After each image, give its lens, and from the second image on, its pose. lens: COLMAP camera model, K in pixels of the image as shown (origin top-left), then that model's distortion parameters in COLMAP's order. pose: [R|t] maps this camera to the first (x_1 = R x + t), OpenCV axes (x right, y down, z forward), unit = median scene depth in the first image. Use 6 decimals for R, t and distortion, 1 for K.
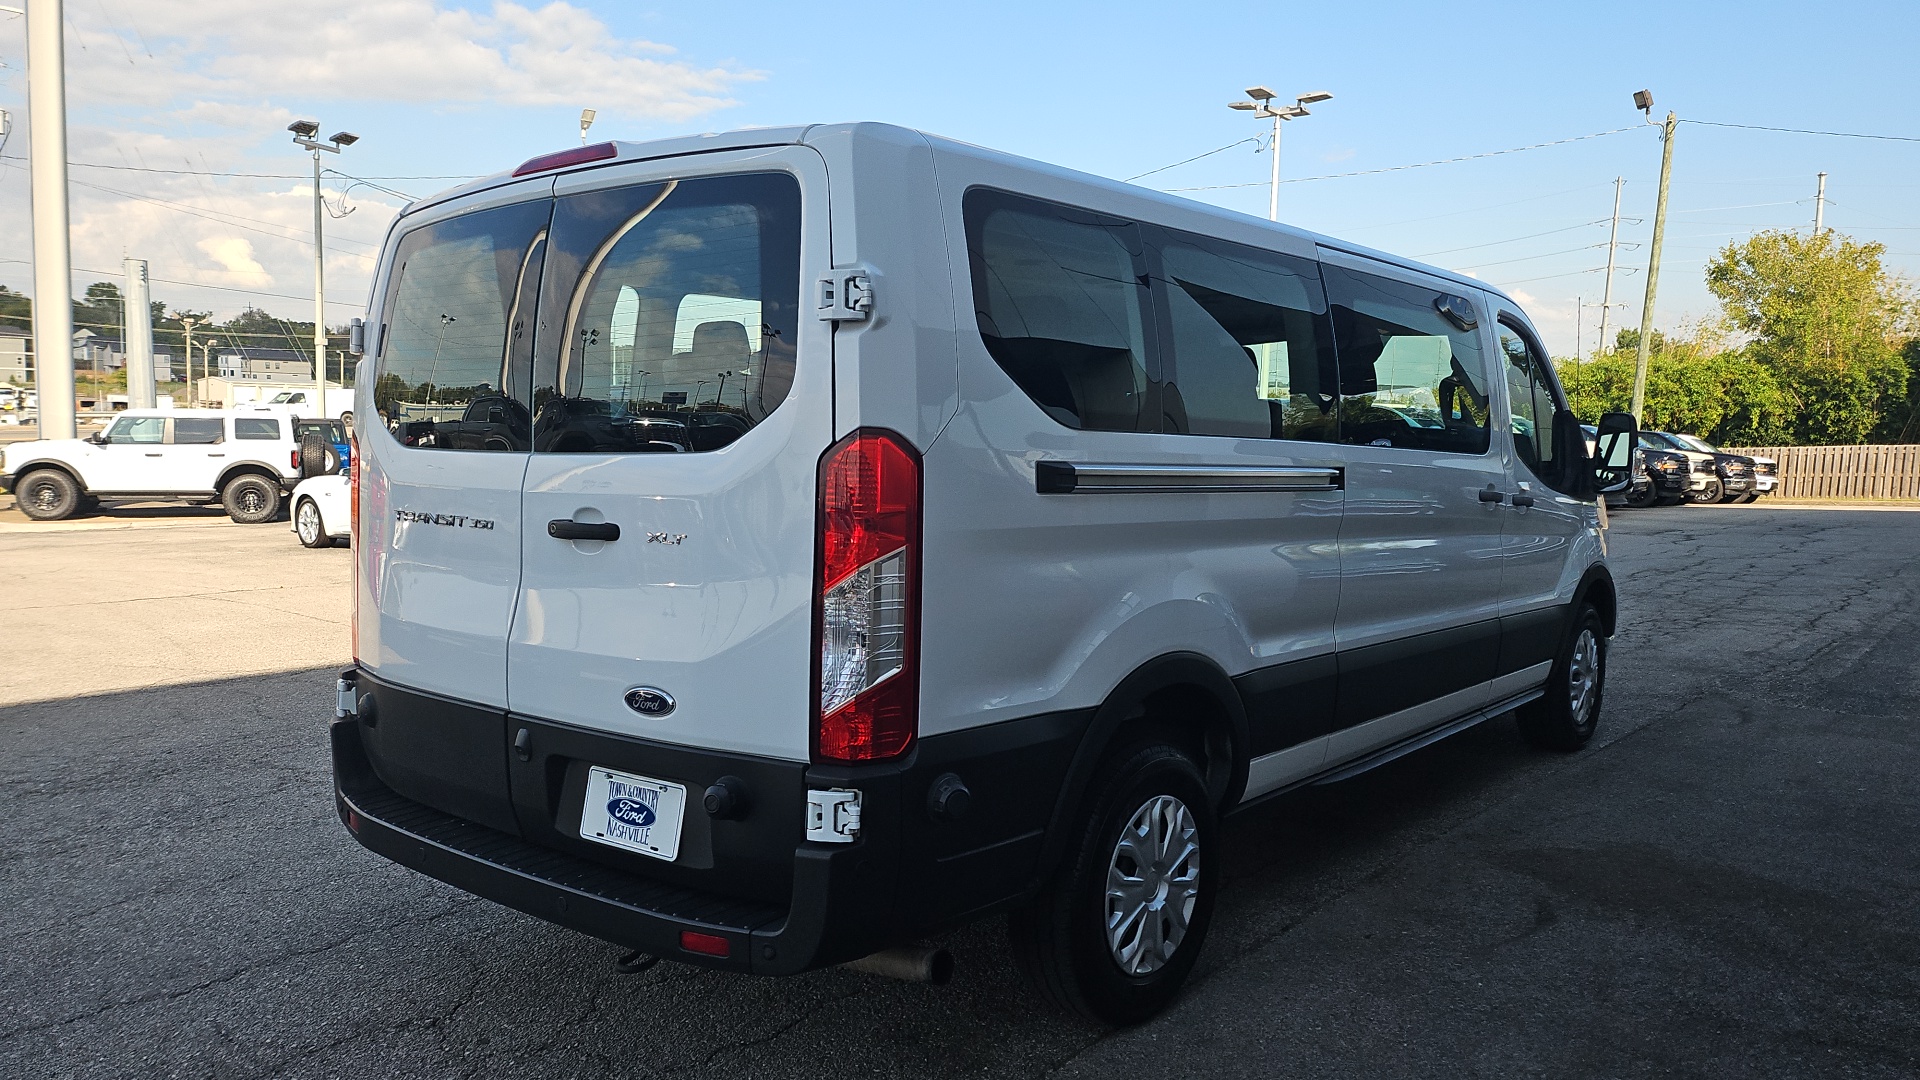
lens RADIAL K [[1367.1, 0, 964.0], [0, 1367.1, 546.4], [0, 0, 1]] dist [0.042705, -0.031372]
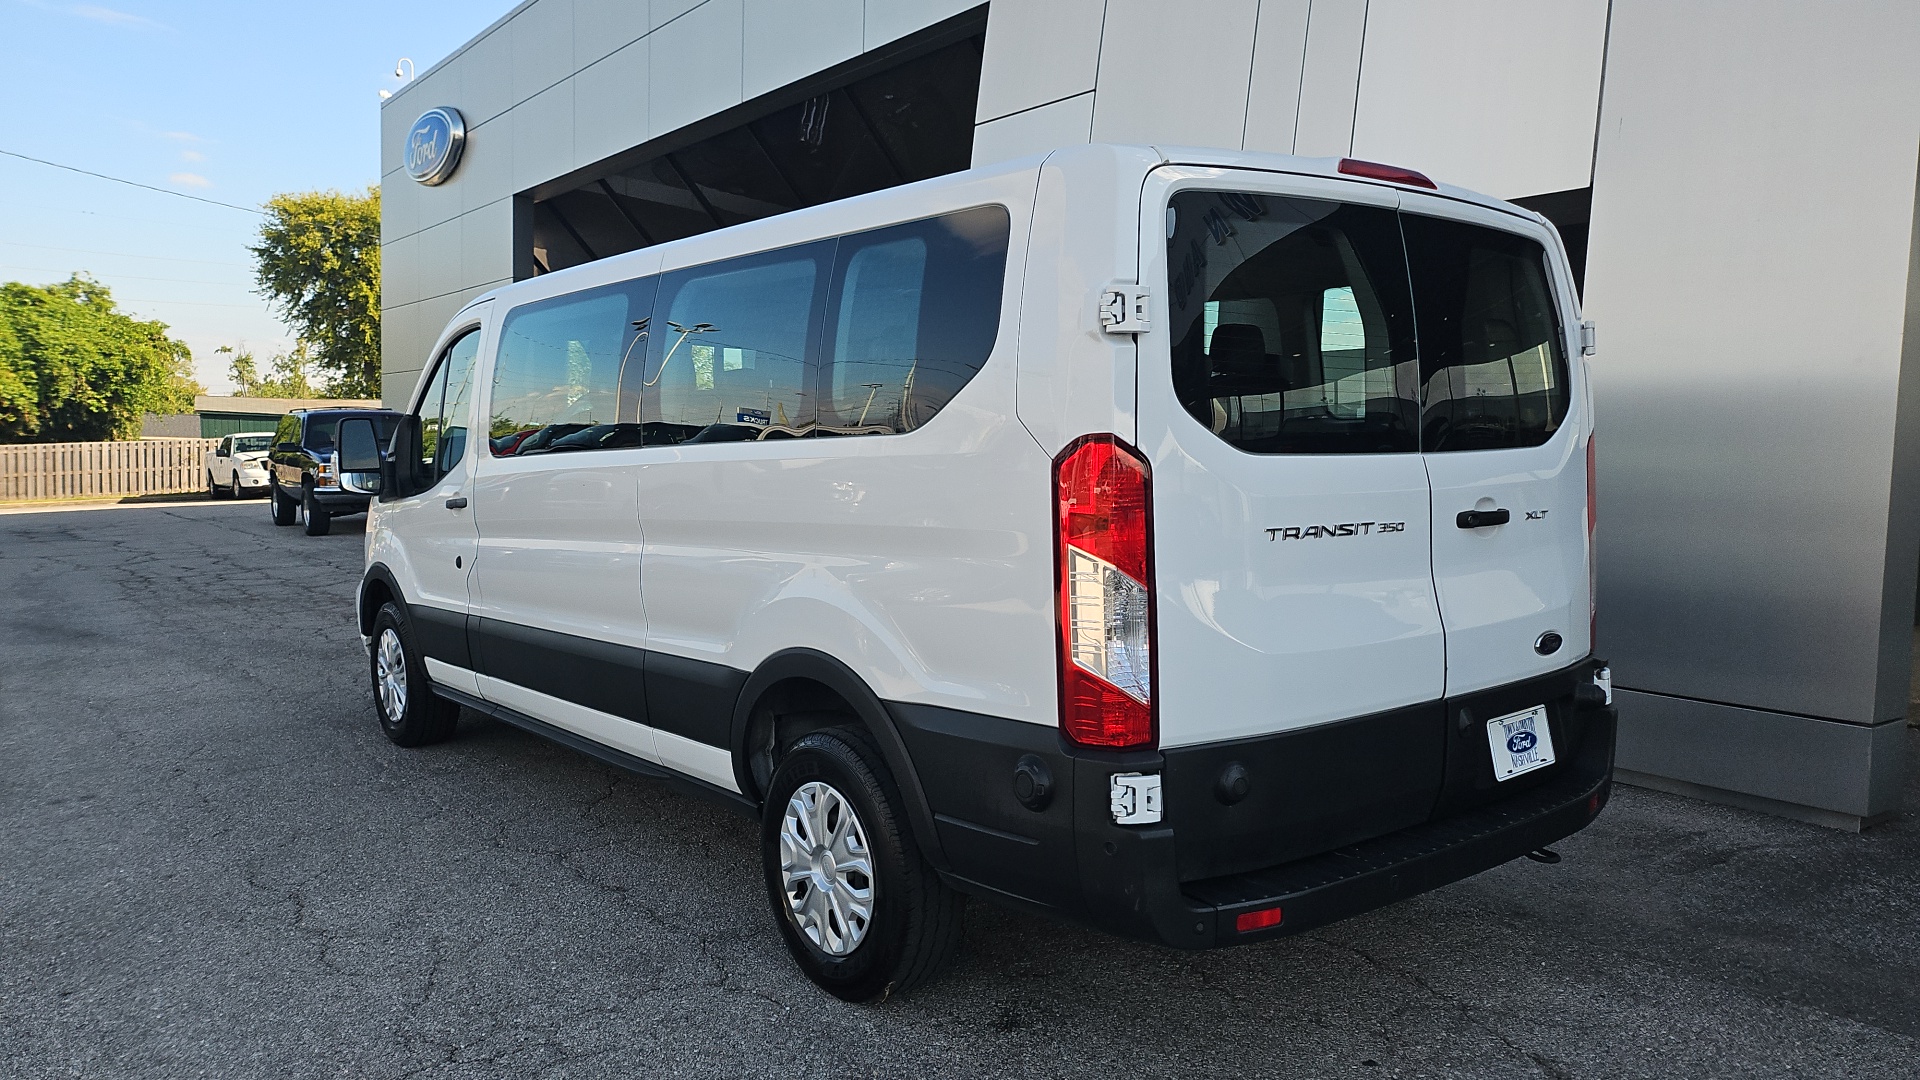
lens RADIAL K [[1367.1, 0, 955.6], [0, 1367.1, 540.4], [0, 0, 1]] dist [0.042705, -0.031372]
pose [[0.218019, -0.082150, 0.972481, -1.510151], [0.087360, 0.994094, 0.064391, -0.106640], [-0.972027, 0.070918, 0.223908, 1.186559]]
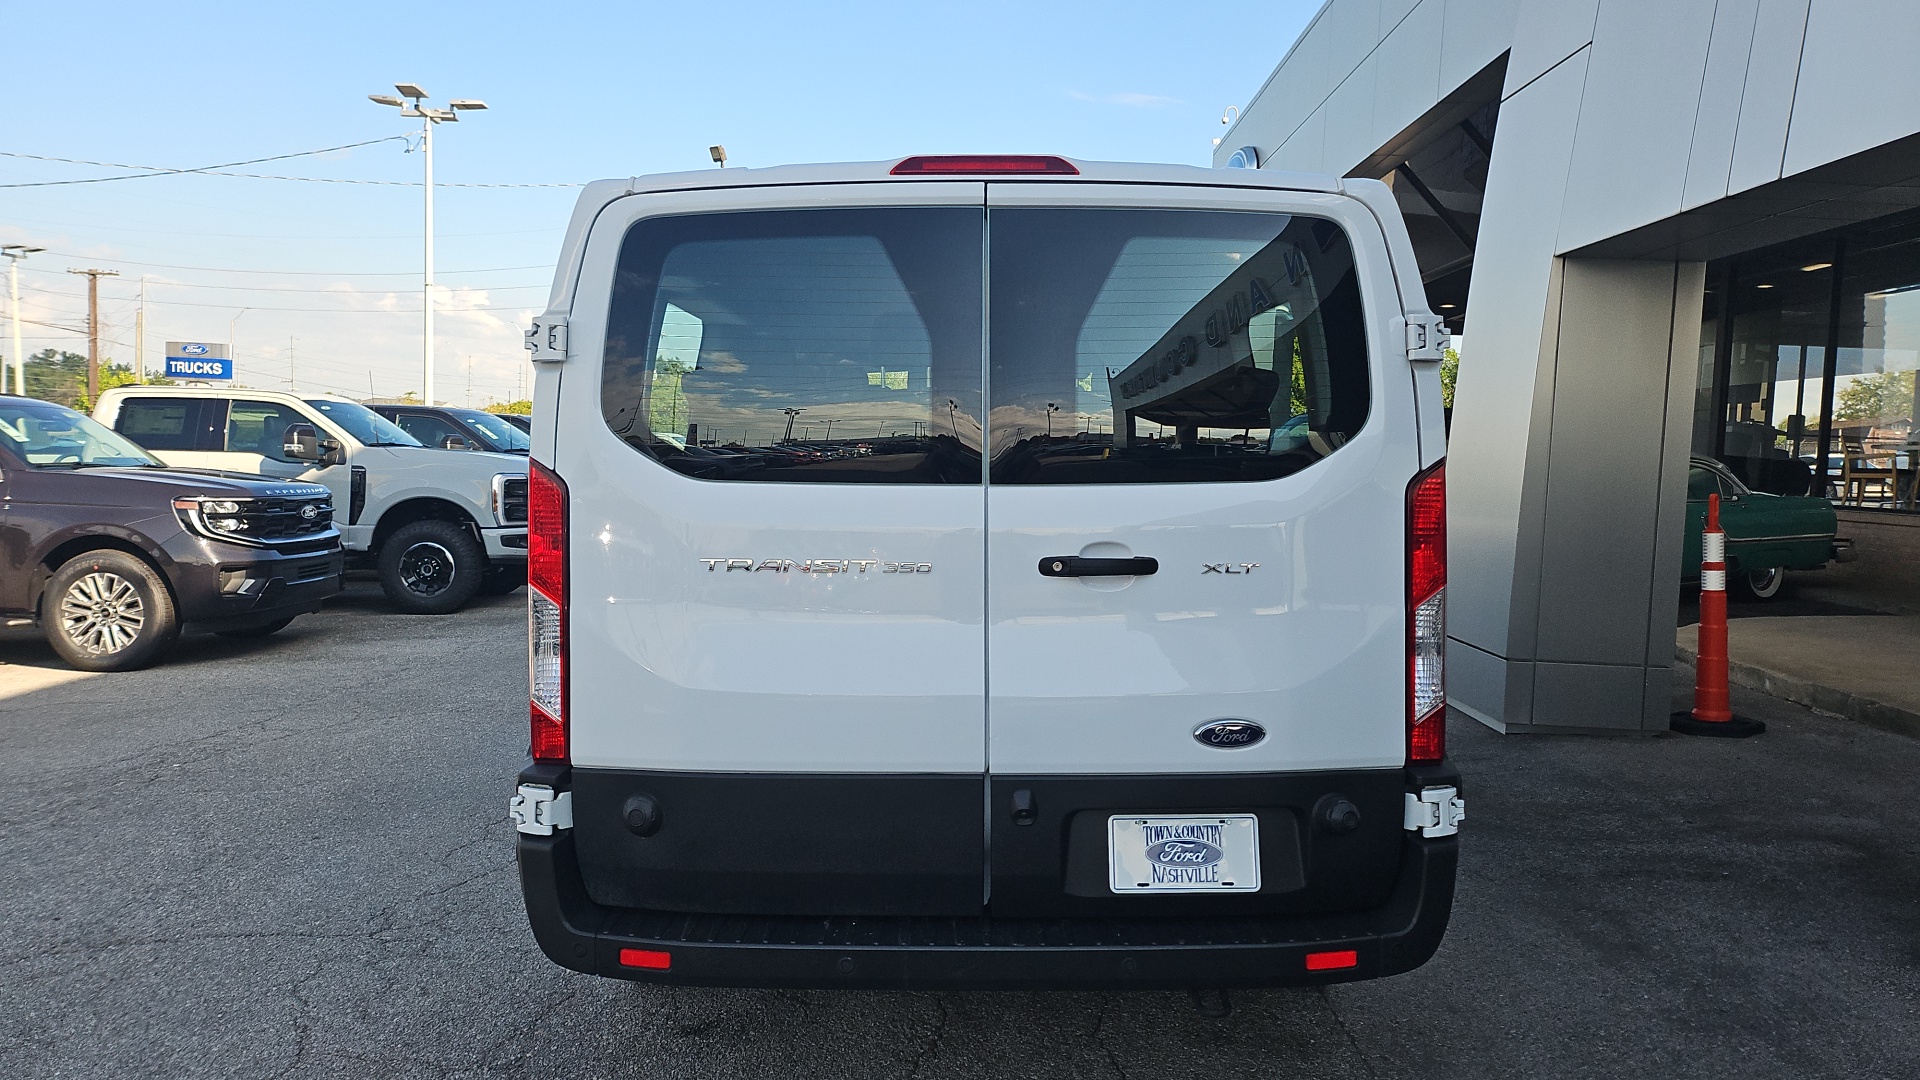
lens RADIAL K [[1367.1, 0, 974.5], [0, 1367.1, 526.7], [0, 0, 1]] dist [0.042705, -0.031372]
pose [[0.781061, -0.034745, 0.623487, -0.940830], [0.050671, 0.998685, -0.007824, -0.036402], [-0.622395, 0.037704, 0.781794, 0.321068]]
